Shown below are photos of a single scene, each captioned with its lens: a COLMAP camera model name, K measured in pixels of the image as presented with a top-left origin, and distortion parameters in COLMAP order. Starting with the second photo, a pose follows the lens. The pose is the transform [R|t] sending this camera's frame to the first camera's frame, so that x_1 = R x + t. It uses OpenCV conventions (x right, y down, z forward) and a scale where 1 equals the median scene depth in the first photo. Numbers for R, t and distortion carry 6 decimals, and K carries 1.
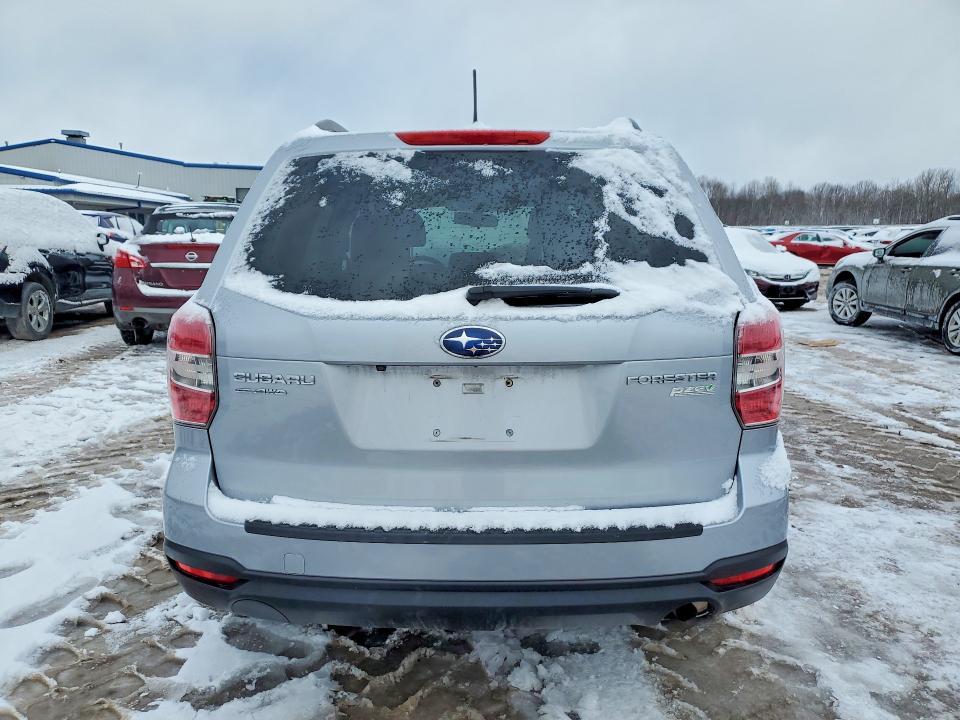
lens RADIAL K [[734.7, 0, 477.8], [0, 734.7, 370.2], [0, 0, 1]] dist [0.019890, 0.003484]
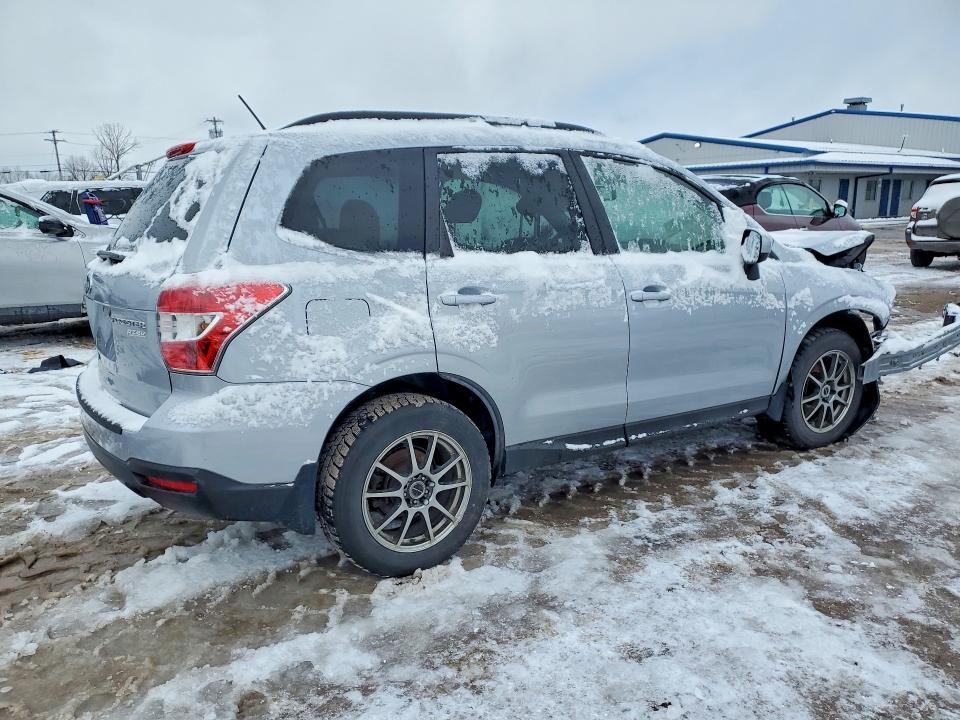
lens RADIAL K [[734.7, 0, 477.8], [0, 734.7, 370.2], [0, 0, 1]] dist [0.019890, 0.003484]
pose [[0.577596, 0.168477, -0.798748, 0.434166], [-0.134768, 0.984725, 0.110249, -0.034794], [0.805121, 0.043966, 0.591479, 0.171450]]
